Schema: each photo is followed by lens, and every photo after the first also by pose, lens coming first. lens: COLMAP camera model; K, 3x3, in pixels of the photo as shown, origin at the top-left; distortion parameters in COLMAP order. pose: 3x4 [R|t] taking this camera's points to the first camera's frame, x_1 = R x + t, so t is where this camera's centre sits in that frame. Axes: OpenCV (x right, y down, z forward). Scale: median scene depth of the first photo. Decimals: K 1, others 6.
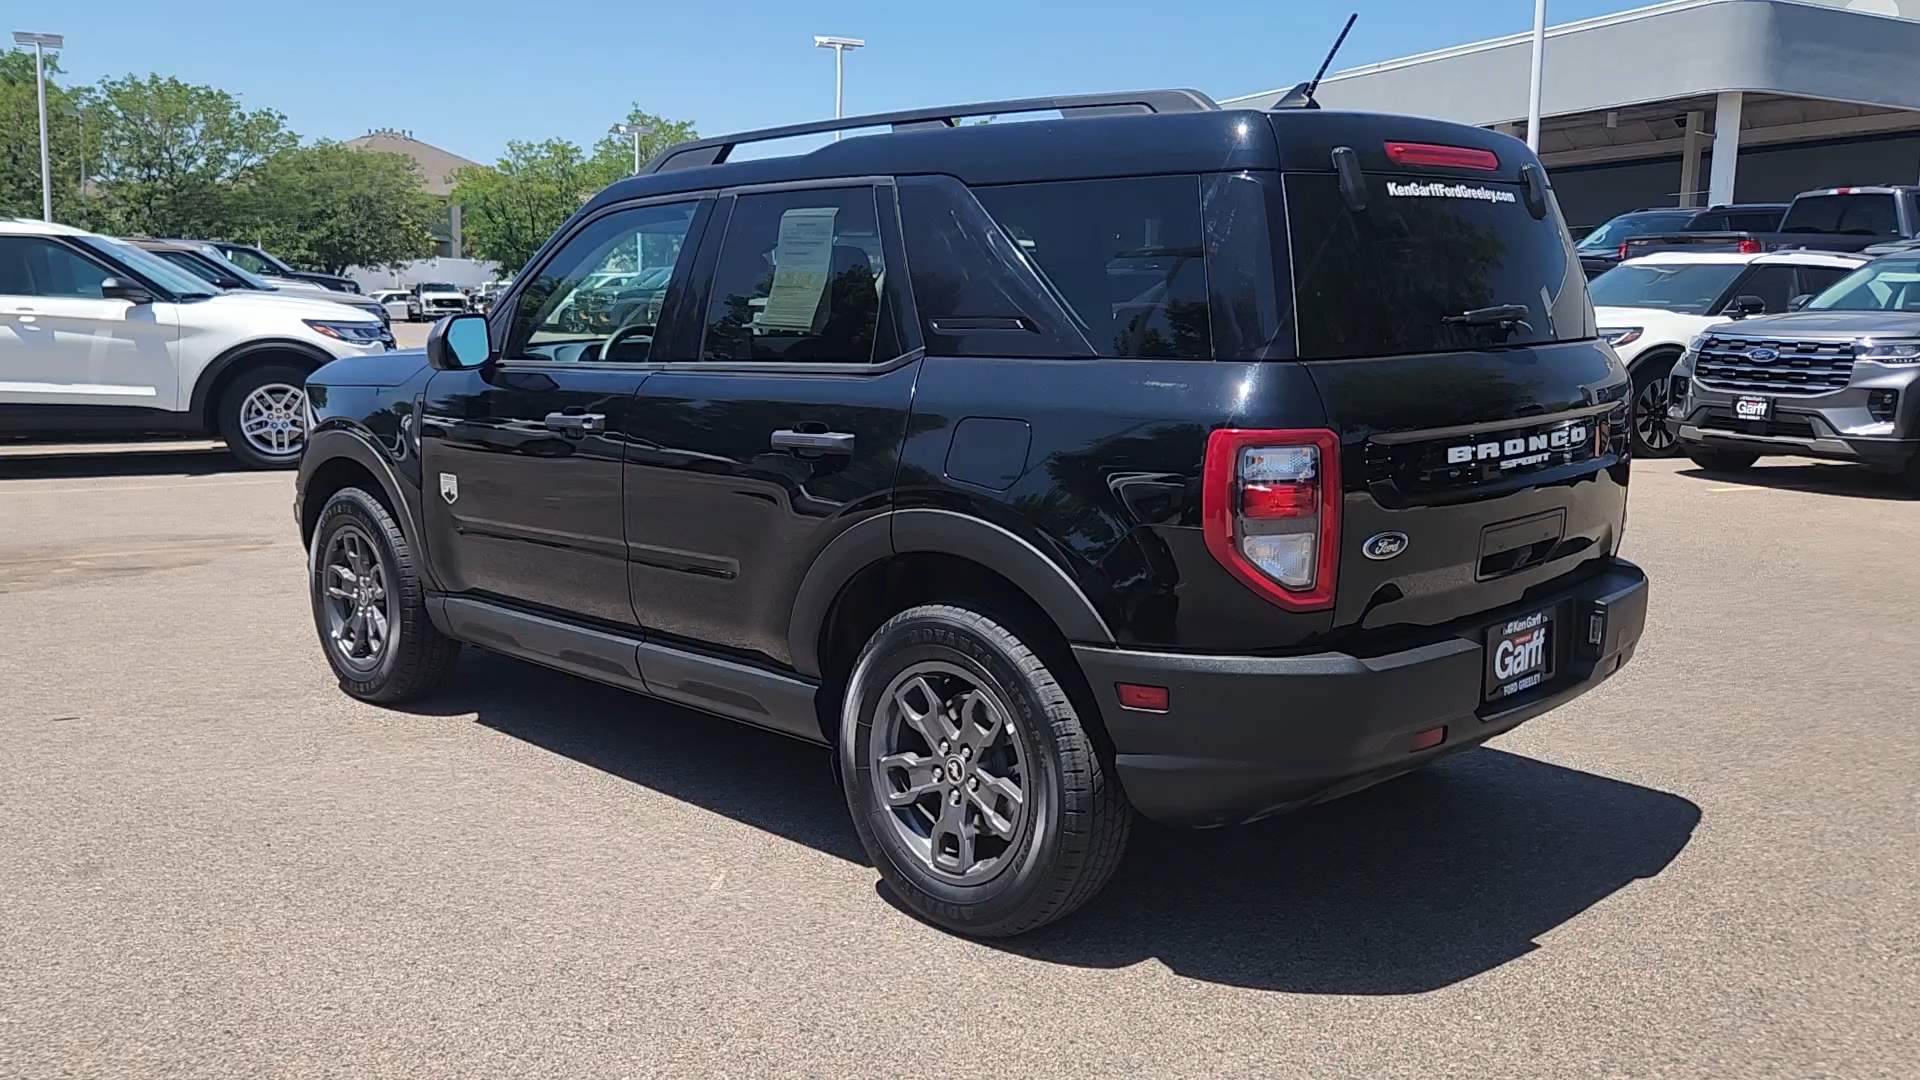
lens RADIAL K [[1625.1, 0, 950.1], [0, 1625.1, 550.0], [0, 0, 1]] dist [0.028716, -0.011663]
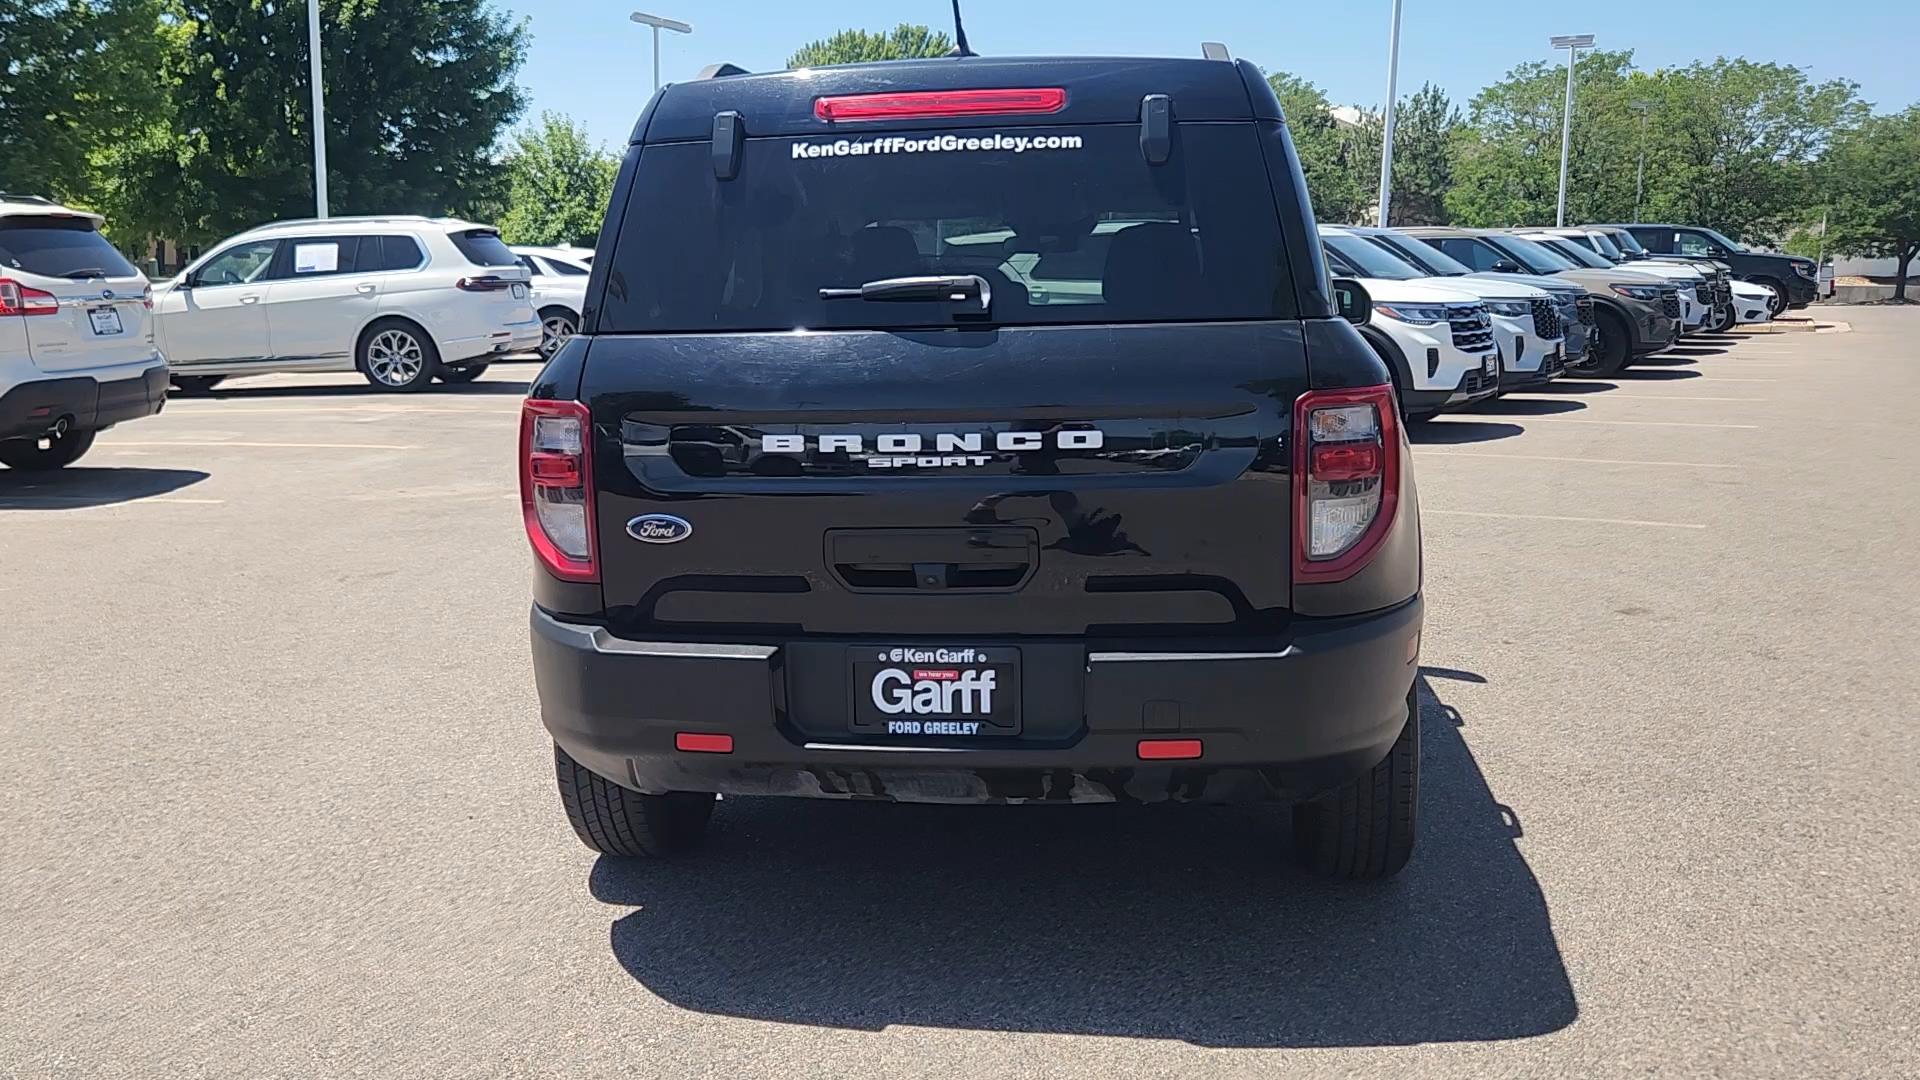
lens RADIAL K [[1625.1, 0, 958.1], [0, 1625.1, 540.0], [0, 0, 1]] dist [0.028716, -0.011663]
pose [[0.605978, 0.115780, -0.787011, 0.954263], [-0.112262, 0.991897, 0.059483, -0.061664], [0.787520, 0.052306, 0.614065, 0.465375]]
